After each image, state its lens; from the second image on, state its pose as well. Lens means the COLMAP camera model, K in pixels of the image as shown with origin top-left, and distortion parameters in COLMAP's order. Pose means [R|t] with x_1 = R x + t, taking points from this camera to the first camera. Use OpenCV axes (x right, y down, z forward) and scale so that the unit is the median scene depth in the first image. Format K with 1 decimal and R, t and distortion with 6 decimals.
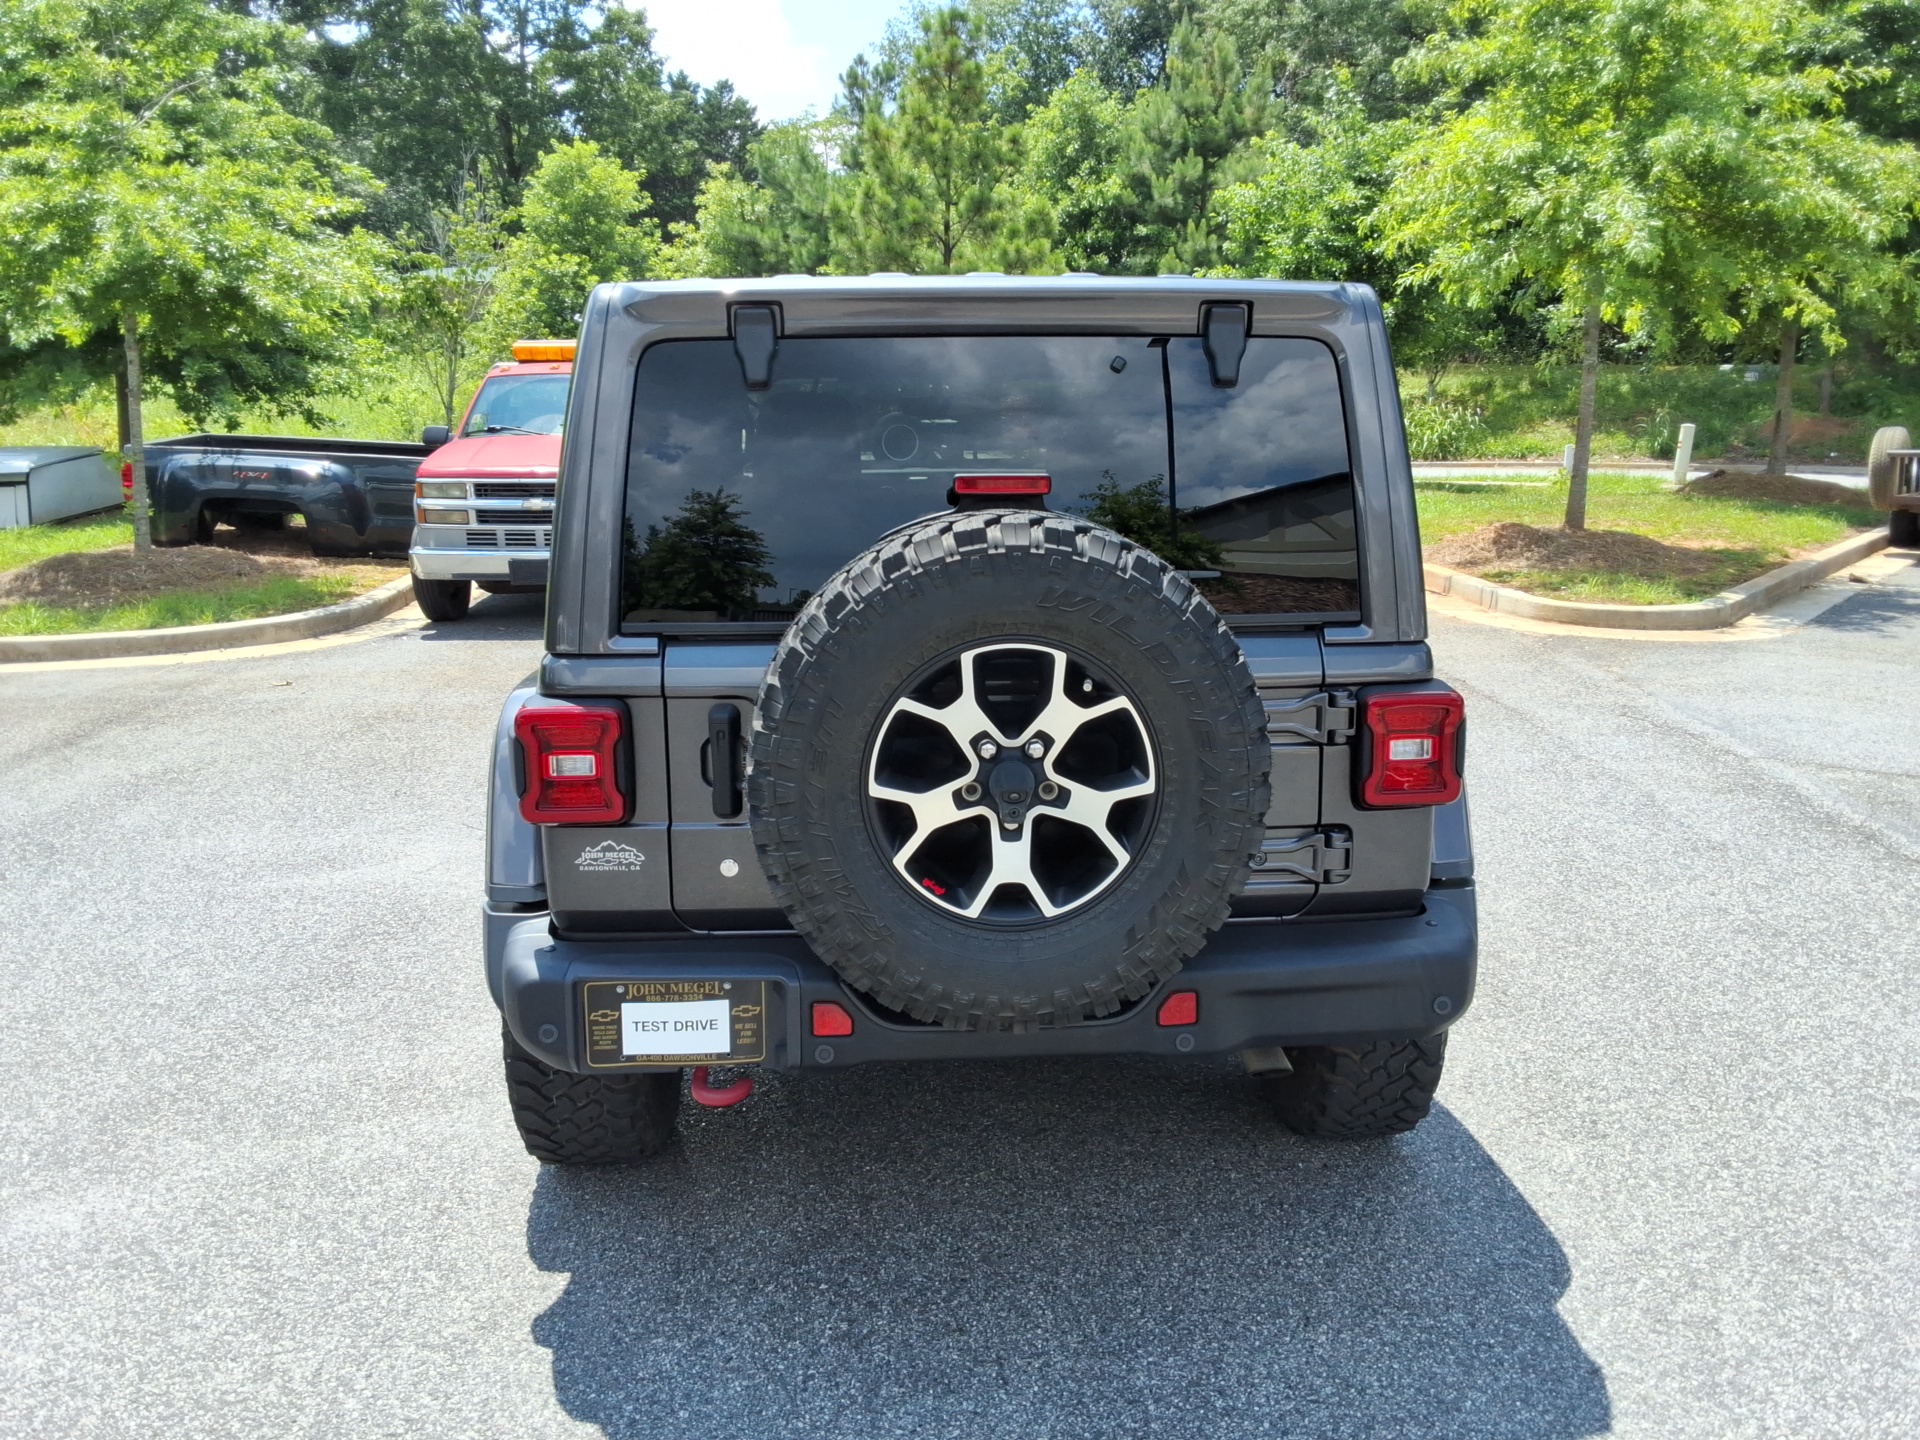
lens RADIAL K [[1547.3, 0, 981.5], [0, 1547.3, 699.6], [0, 0, 1]] dist [0.124874, -0.209747]
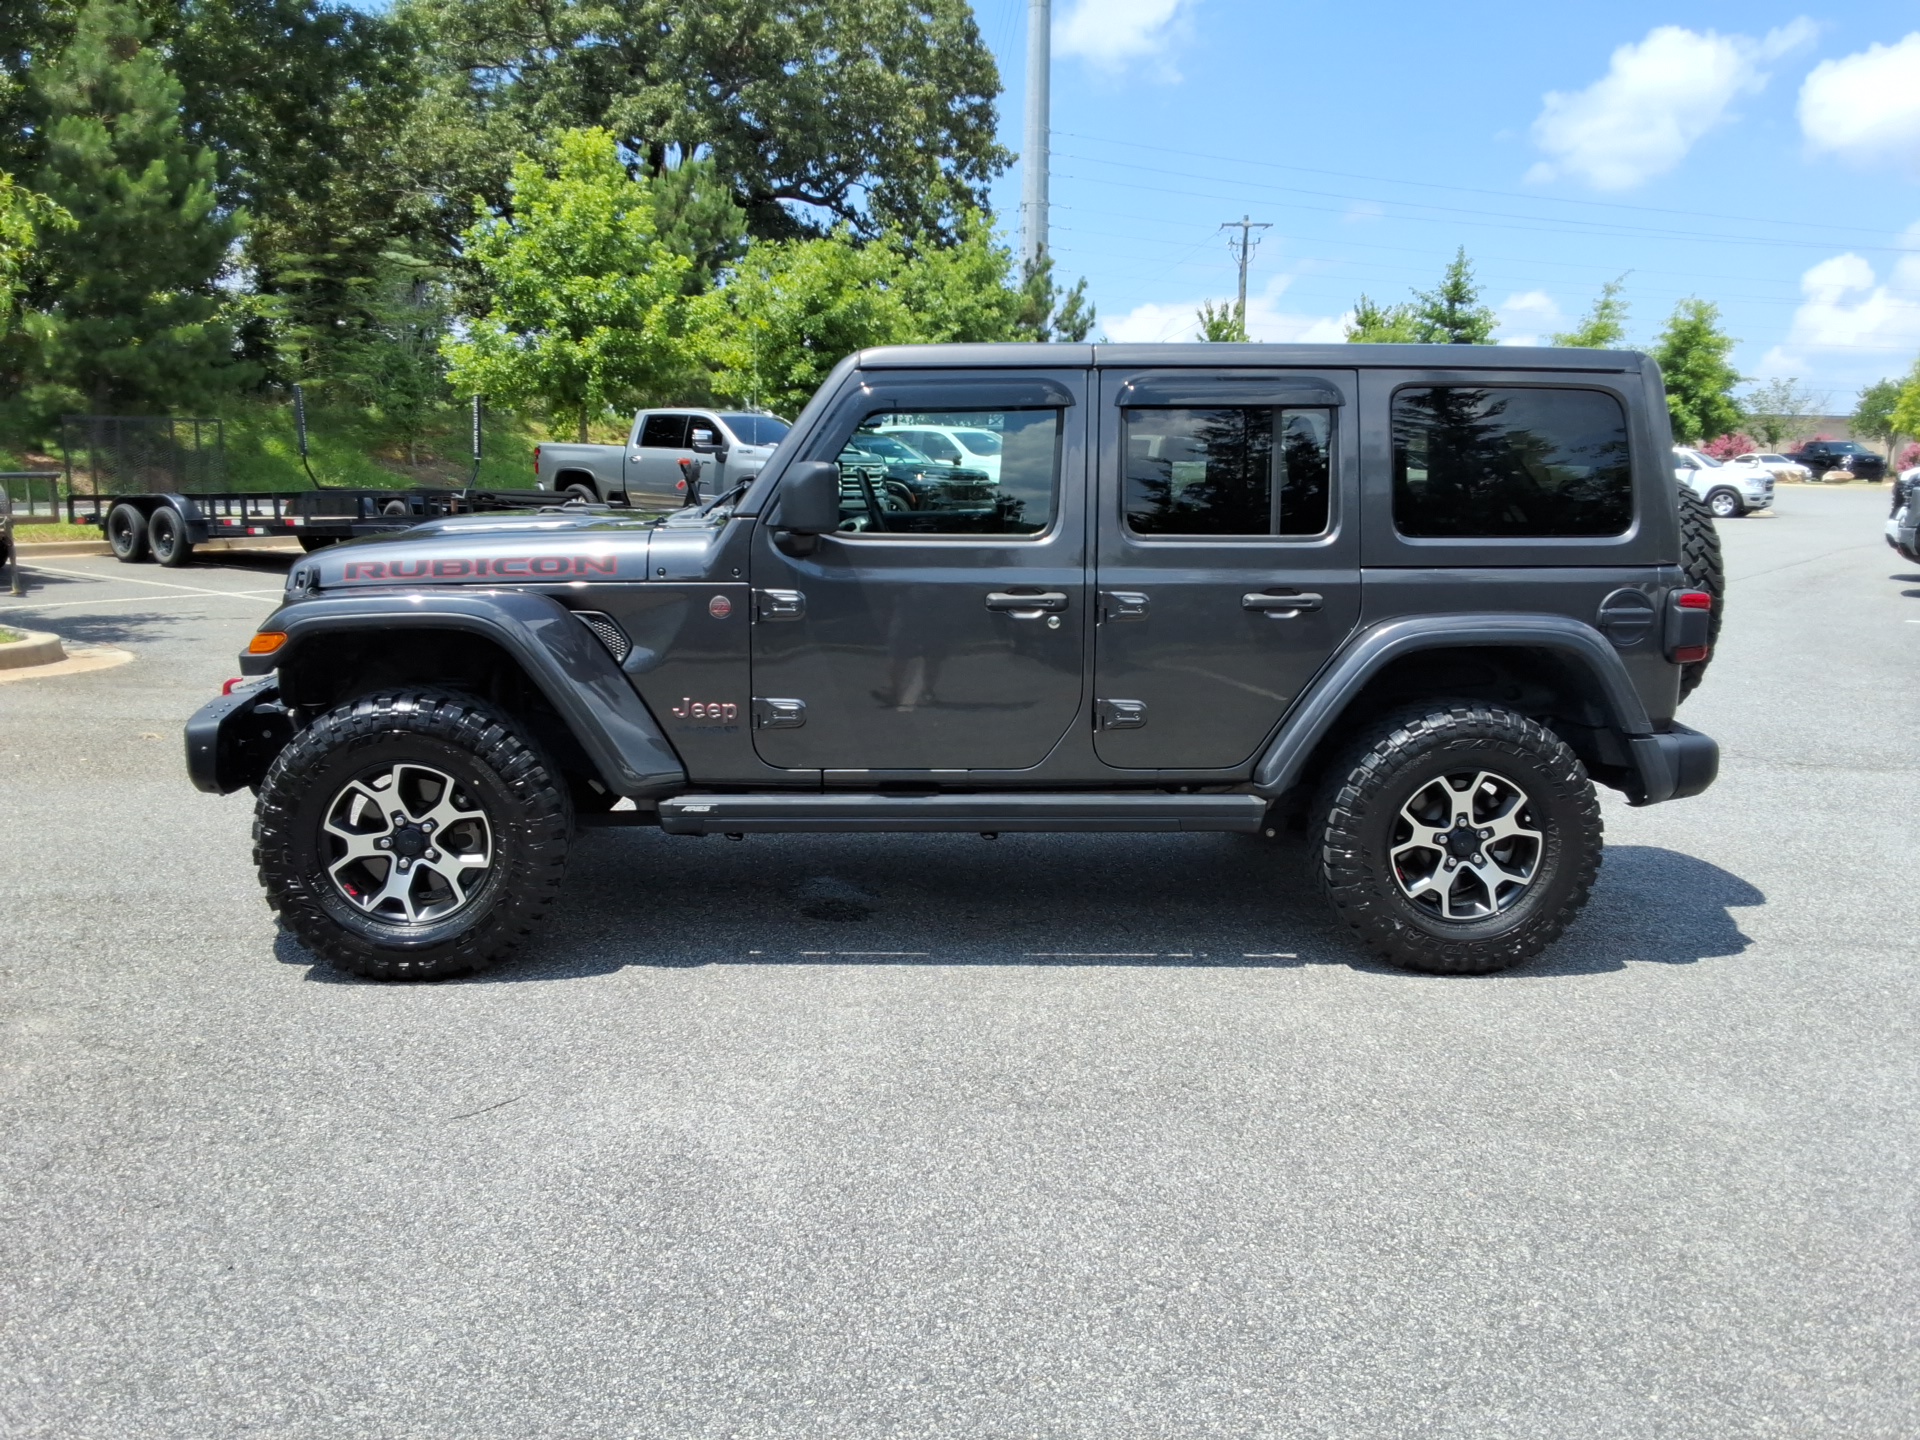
lens RADIAL K [[1540.1, 0, 976.2], [0, 1540.1, 694.2], [0, 0, 1]] dist [0.121412, -0.189969]
pose [[-0.015800, -0.151953, 0.988261, -0.521451], [0.173573, 0.972962, 0.152375, -0.075353], [-0.984694, 0.173943, 0.011002, 0.462068]]
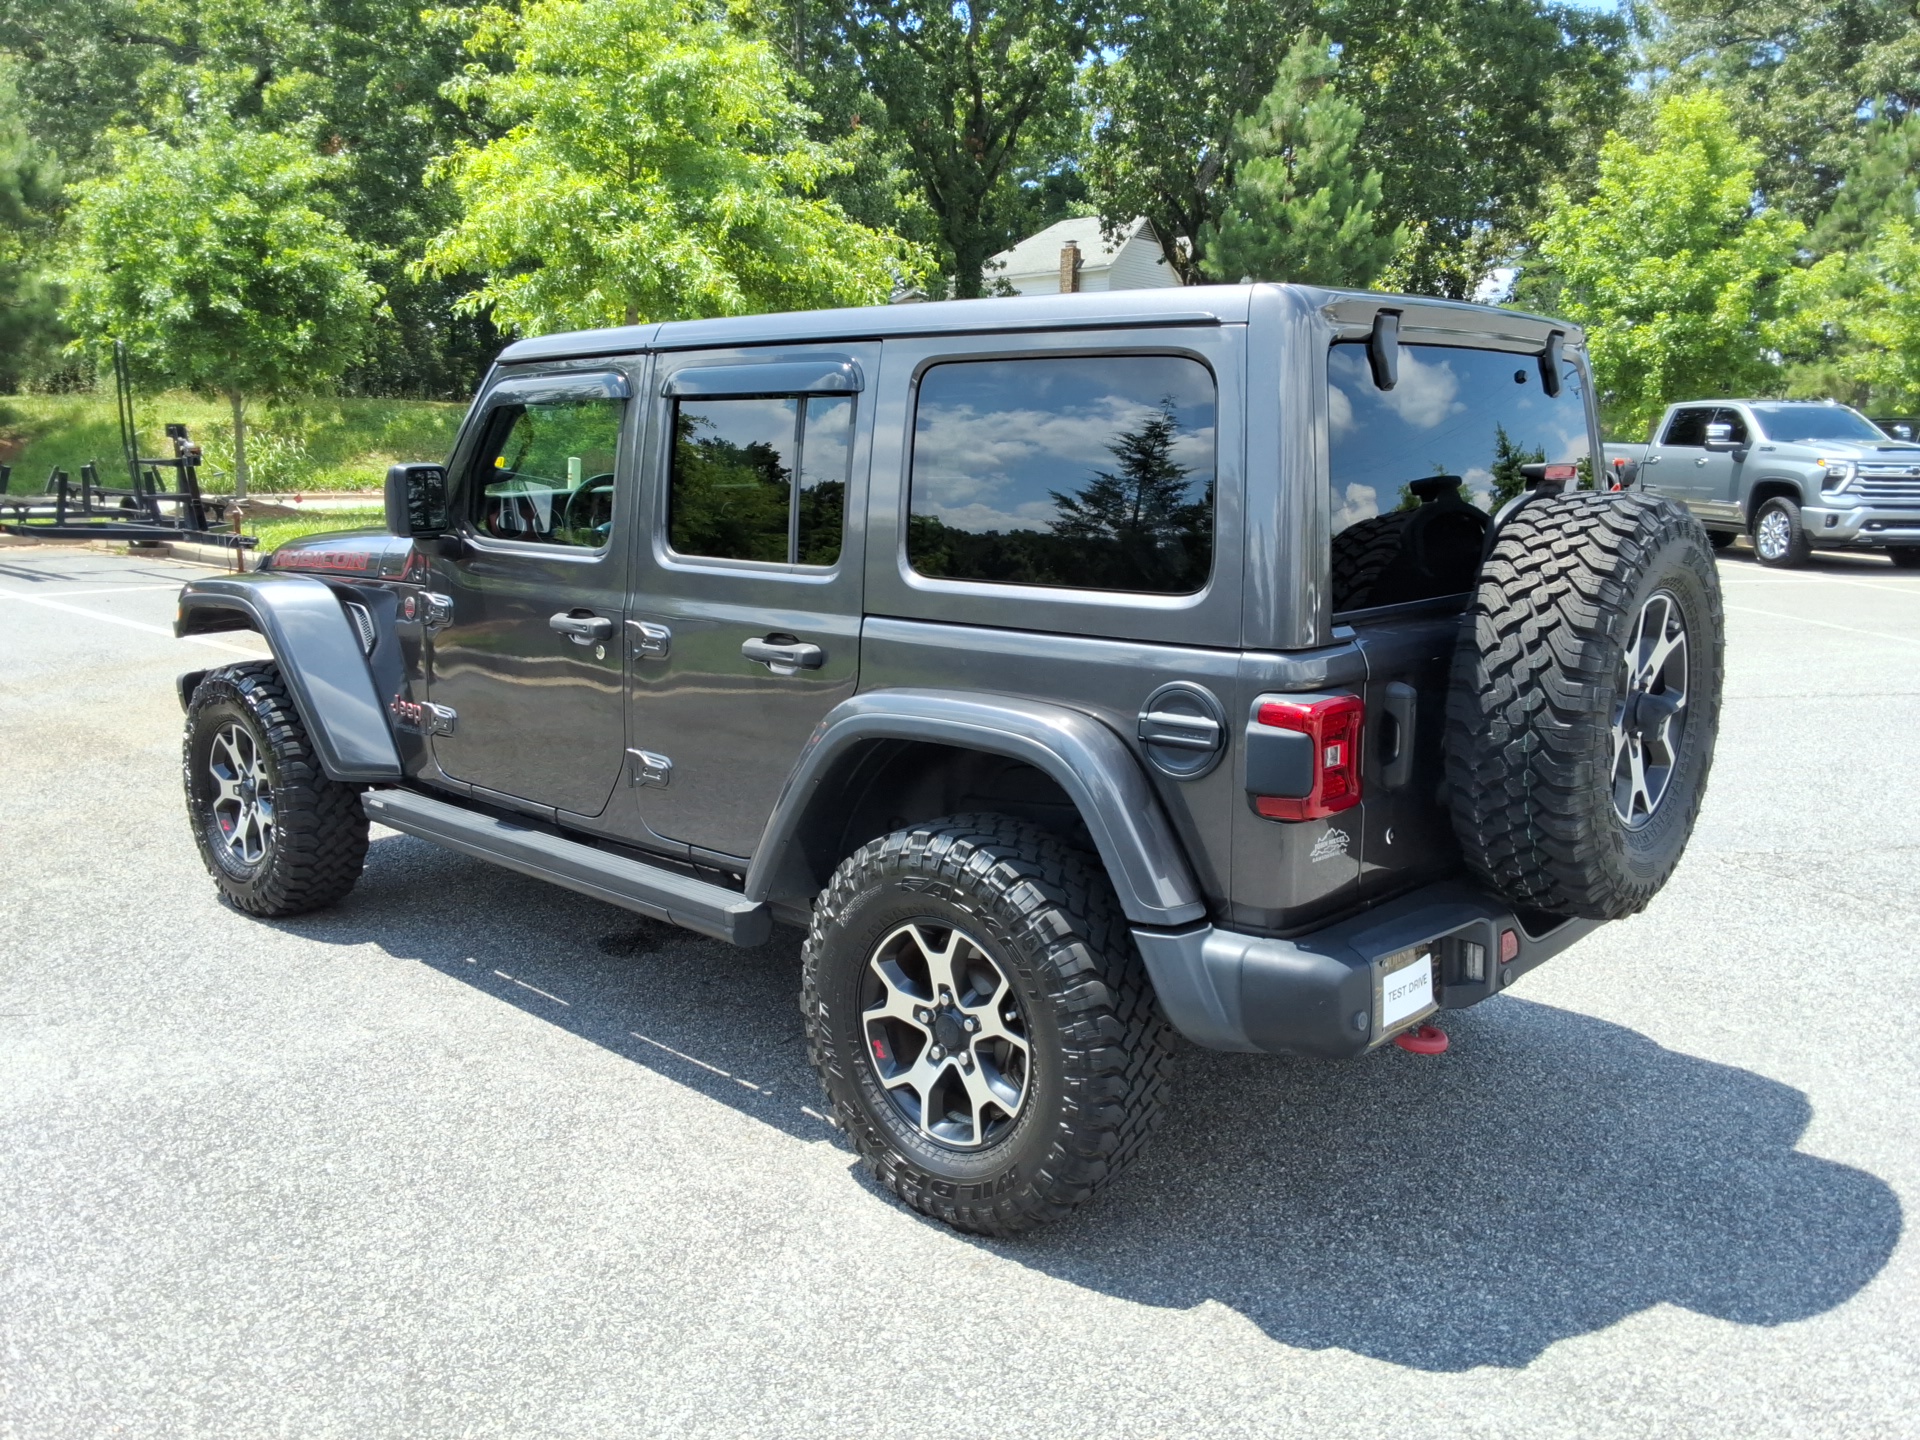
lens RADIAL K [[1542.5, 0, 984.3], [0, 1542.5, 694.1], [0, 0, 1]] dist [0.122307, -0.198554]
pose [[0.697664, -0.108430, 0.708172, -0.291550], [0.126015, 0.991642, 0.027687, -0.014042], [-0.705255, 0.069924, 0.705497, 0.114705]]
